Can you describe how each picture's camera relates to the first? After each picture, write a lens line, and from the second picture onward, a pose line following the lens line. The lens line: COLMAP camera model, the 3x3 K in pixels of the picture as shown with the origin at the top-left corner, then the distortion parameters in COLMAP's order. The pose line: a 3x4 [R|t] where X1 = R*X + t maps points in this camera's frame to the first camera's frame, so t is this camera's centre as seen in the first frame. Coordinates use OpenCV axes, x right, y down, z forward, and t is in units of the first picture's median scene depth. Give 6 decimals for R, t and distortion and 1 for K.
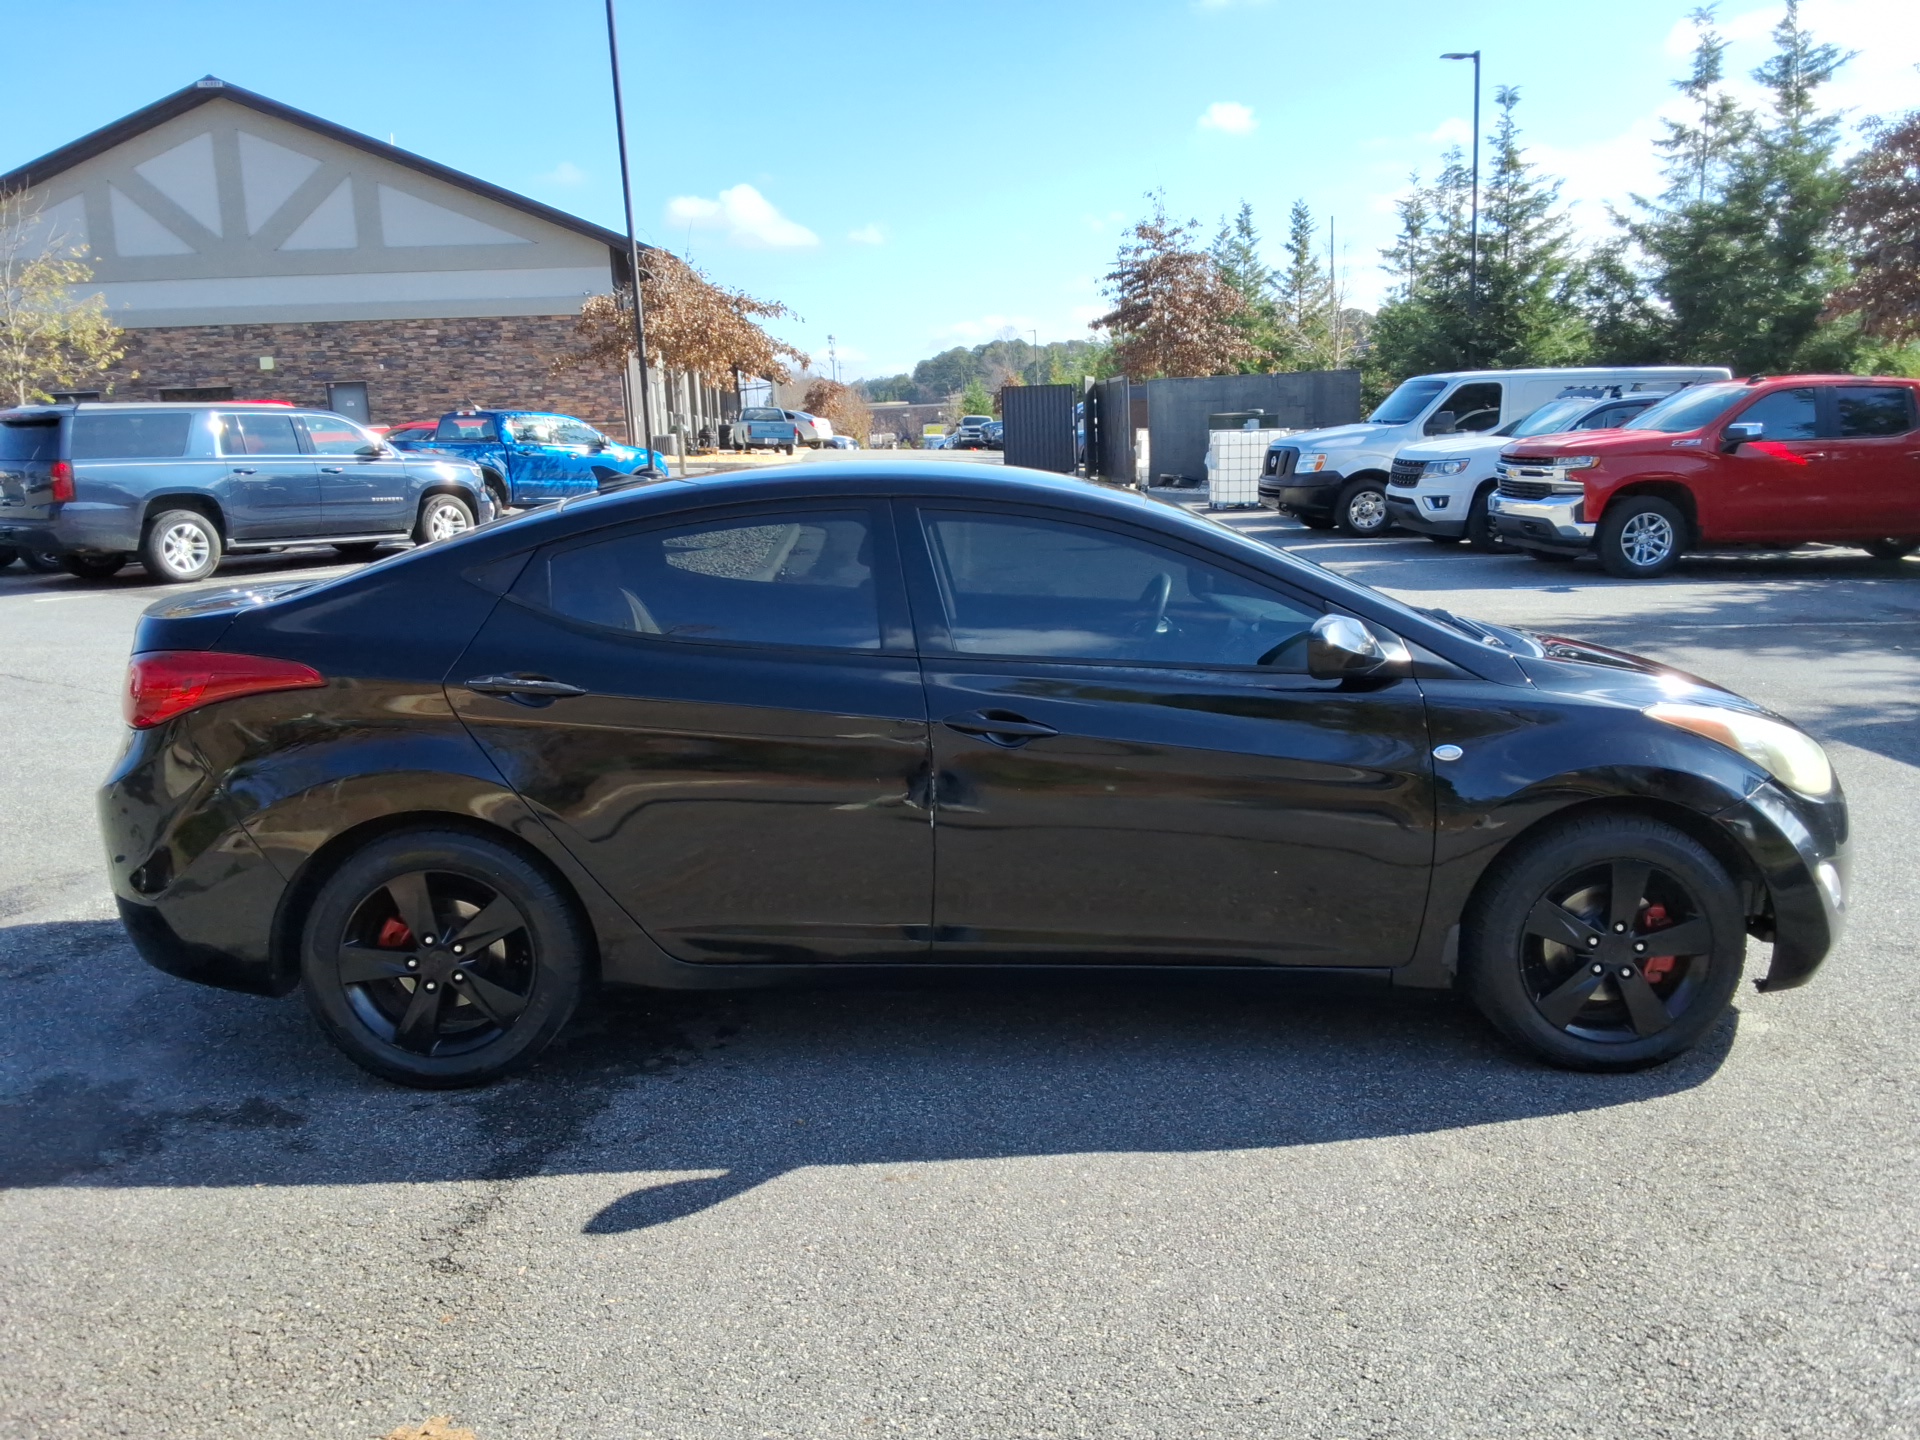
lens RADIAL K [[1541.6, 0, 960.0], [0, 1541.6, 720.0], [0, 0, 1]] dist [0.048180, -0.064854]
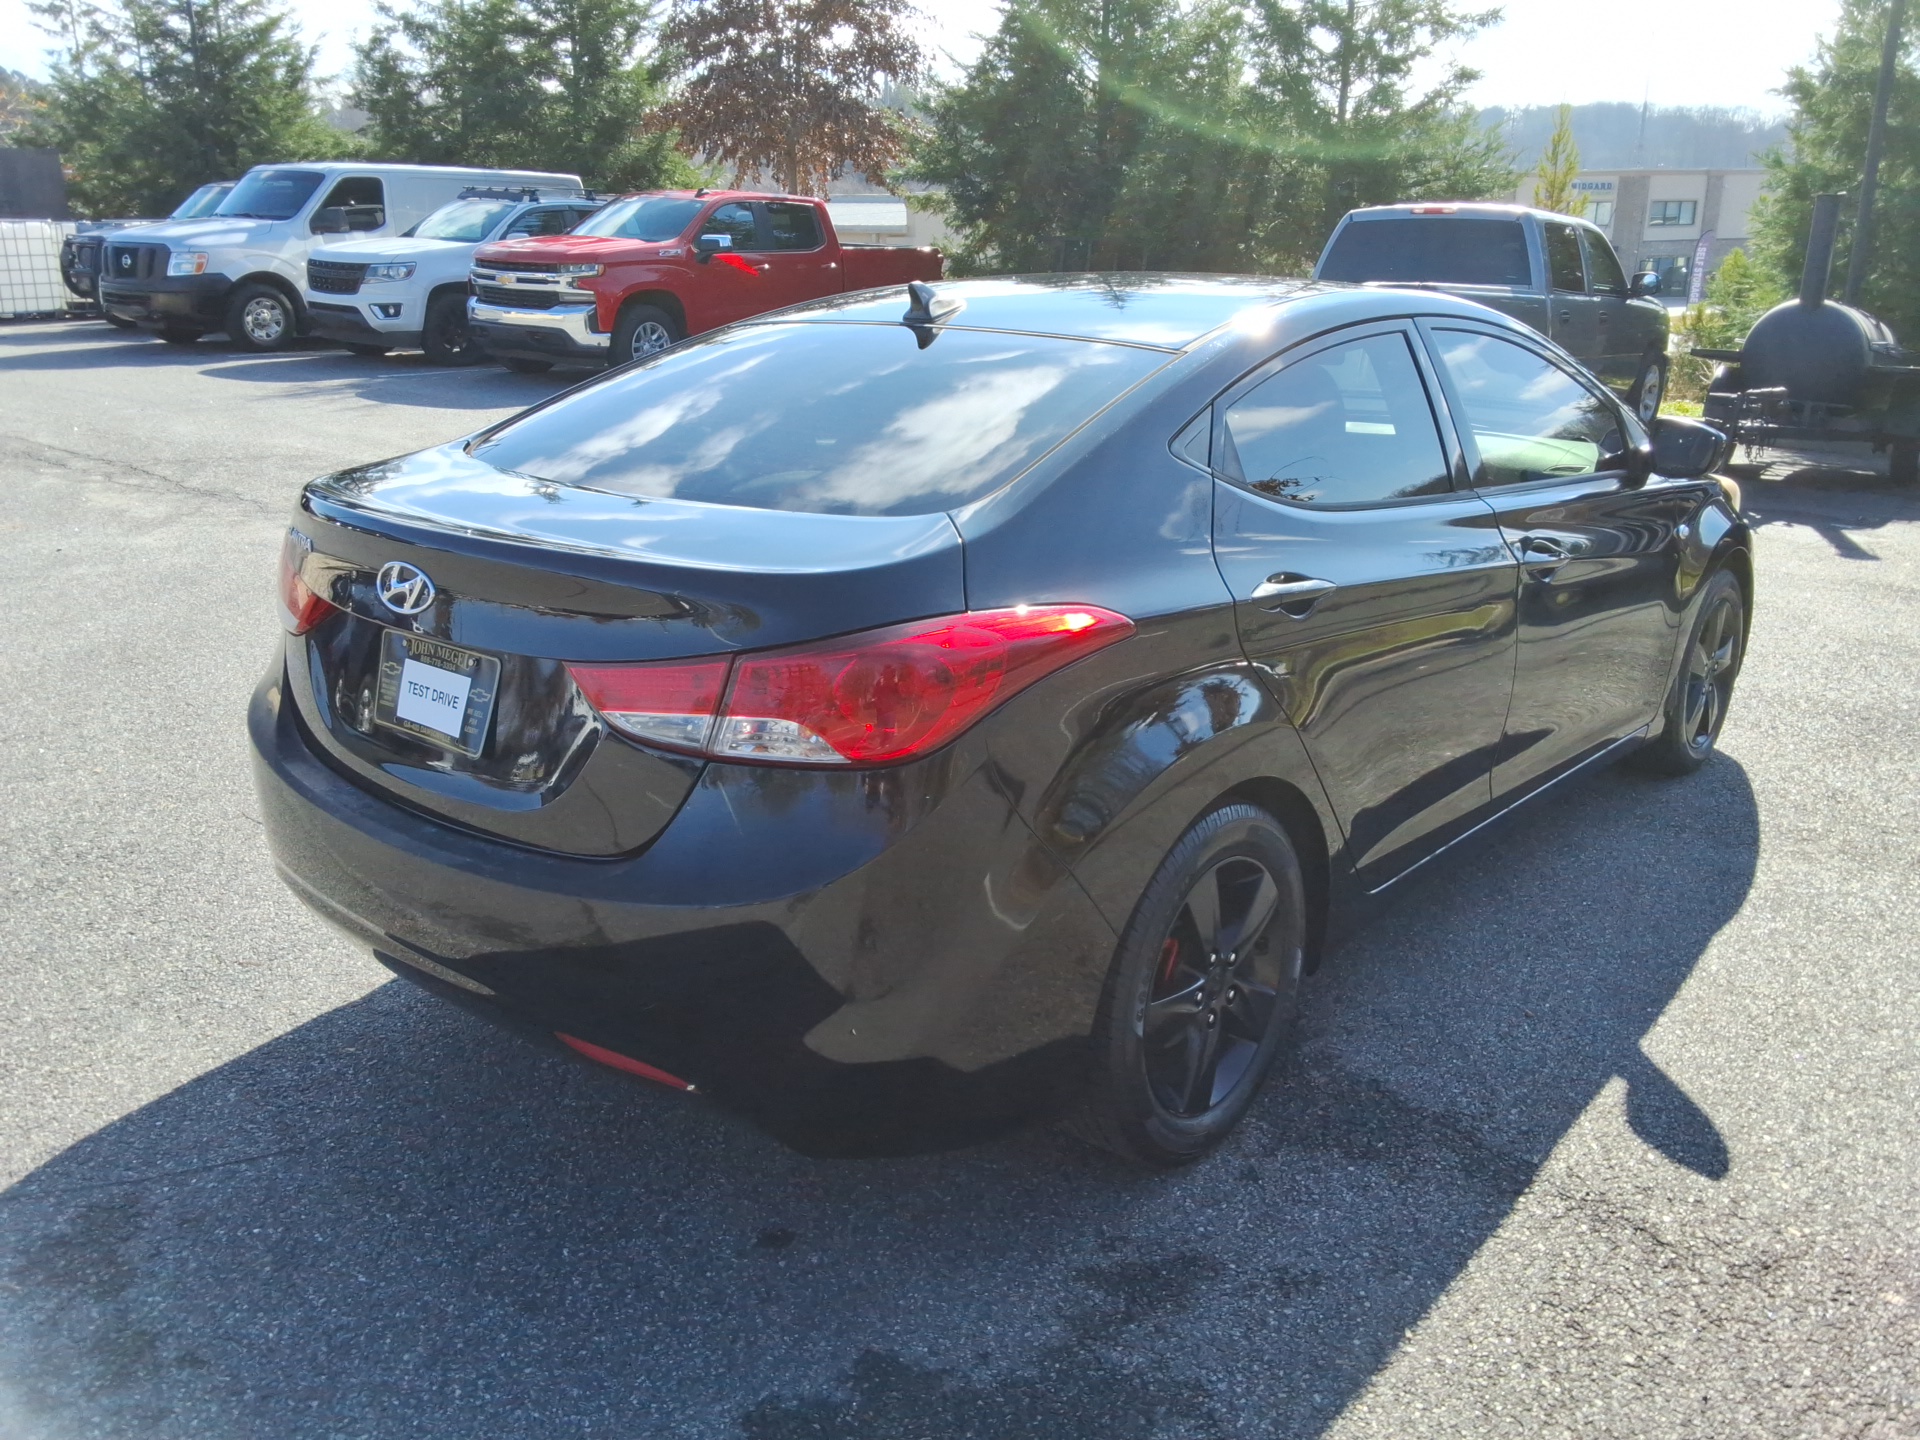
lens RADIAL K [[1570.6, 0, 960.0], [0, 1570.6, 720.0], [0, 0, 1]] dist [0.006377, -0.045427]
pose [[0.645143, -0.195613, 0.738597, -0.201441], [0.106636, 0.980263, 0.166473, -0.022062], [-0.756584, -0.028638, 0.653270, 0.132575]]
